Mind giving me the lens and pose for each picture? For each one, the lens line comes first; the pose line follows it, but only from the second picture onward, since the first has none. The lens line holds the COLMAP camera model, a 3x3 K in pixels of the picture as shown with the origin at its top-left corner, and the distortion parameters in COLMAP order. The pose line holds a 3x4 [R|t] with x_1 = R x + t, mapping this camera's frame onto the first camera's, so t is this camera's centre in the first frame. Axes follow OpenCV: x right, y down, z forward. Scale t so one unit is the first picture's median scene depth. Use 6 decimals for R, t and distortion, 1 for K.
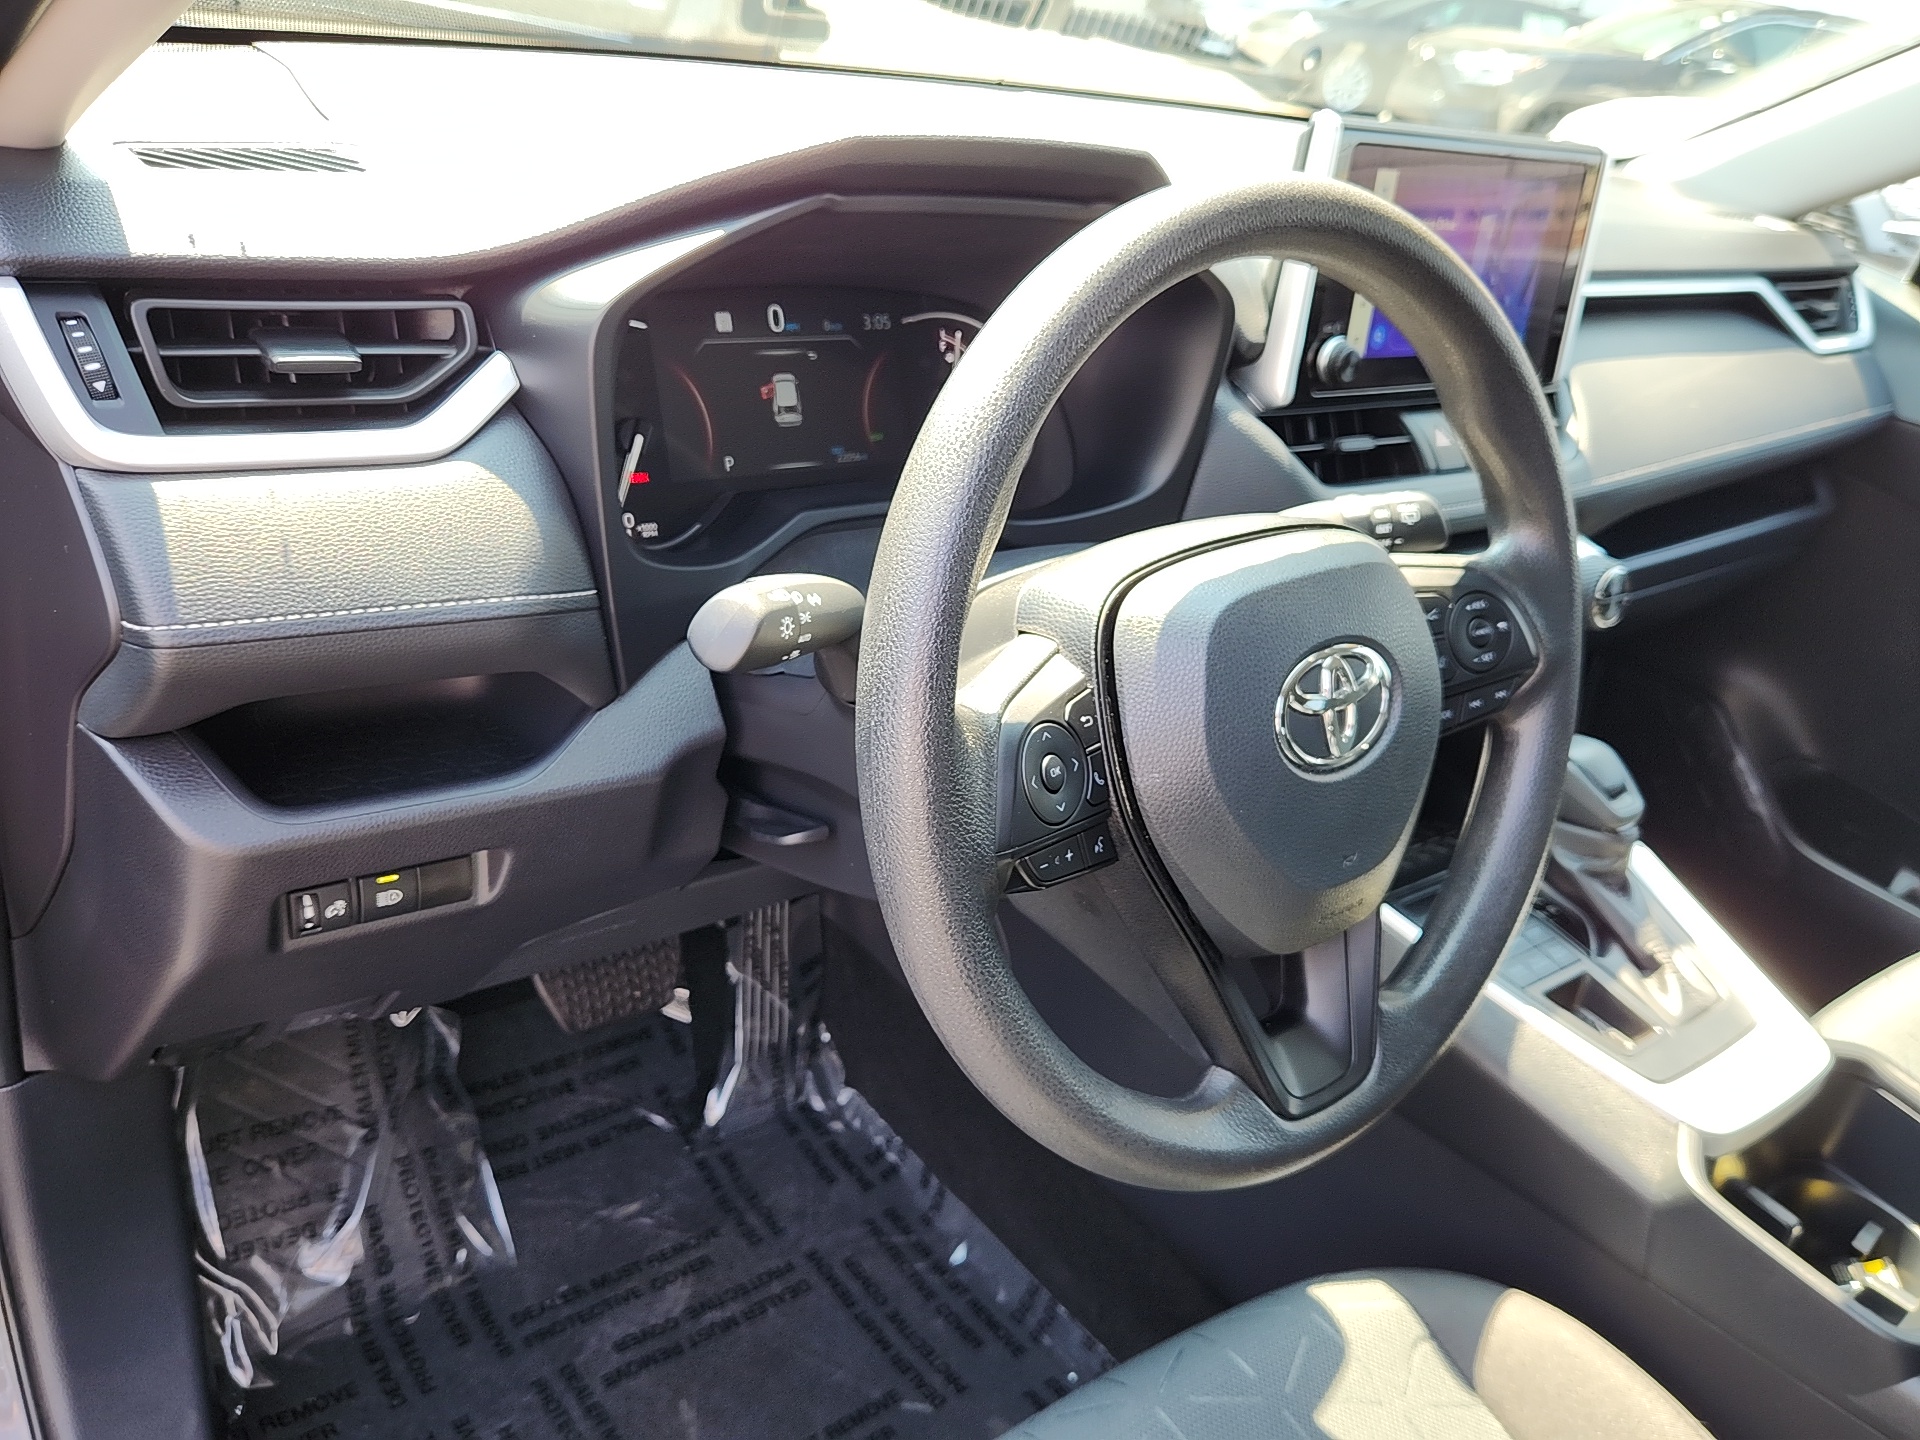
lens RADIAL K [[1592.1, 0, 994.7], [0, 1592.1, 721.1], [0, 0, 1]] dist [0.103135, -0.153358]
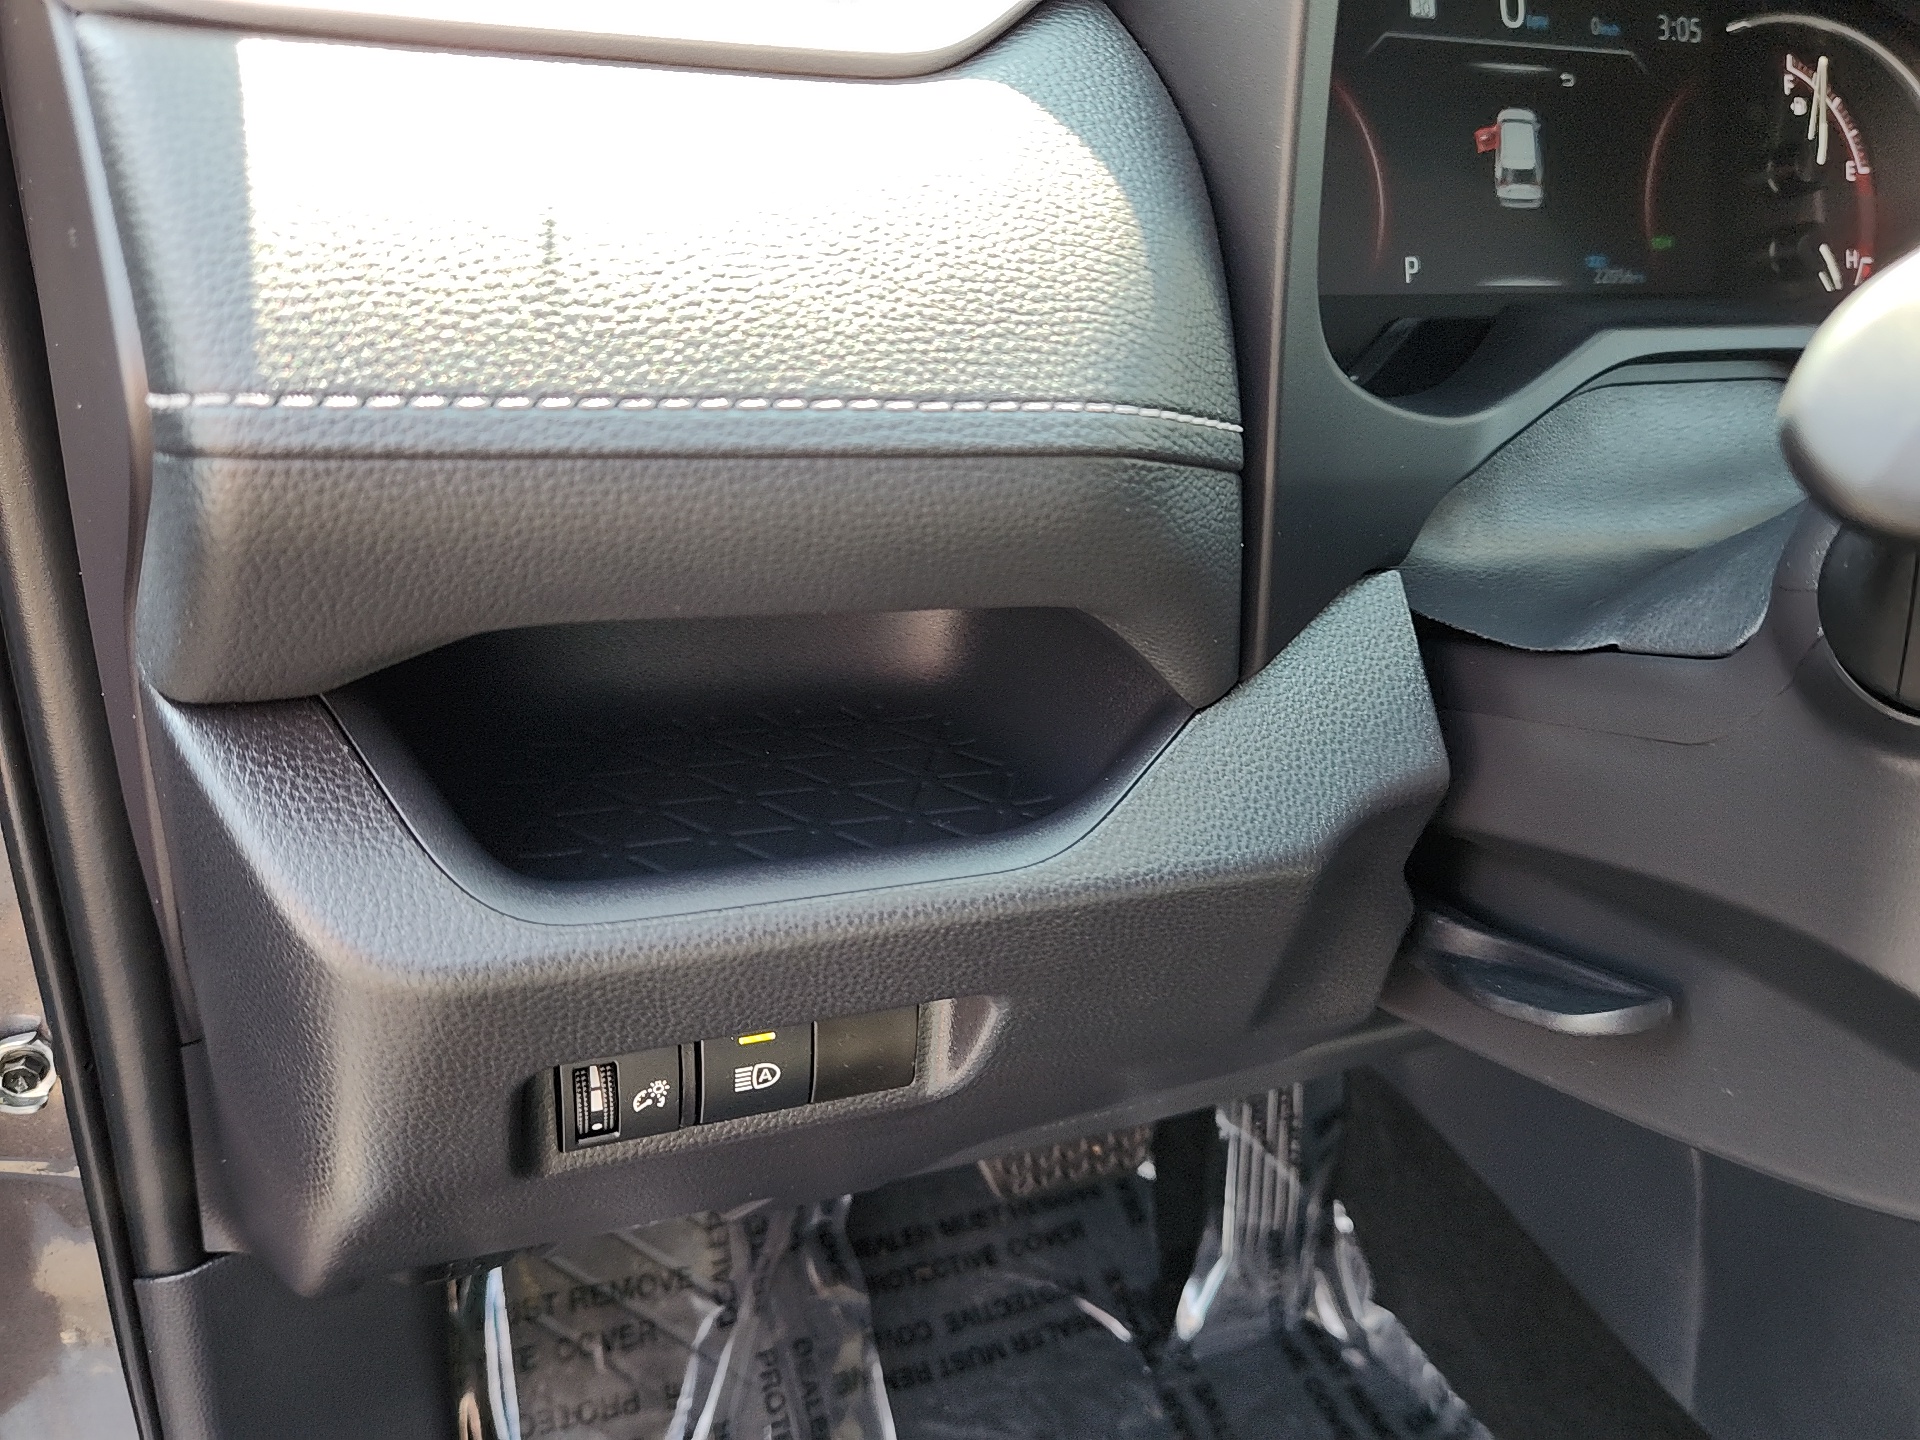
lens RADIAL K [[1645.6, 0, 1013.5], [0, 1645.6, 735.3], [0, 0, 1]] dist [0.030869, -0.009919]
pose [[0.973103, 0.054625, -0.223801, -0.113846], [-0.059847, 0.998069, -0.016612, 0.006708], [0.222462, 0.029559, 0.974493, 0.309593]]
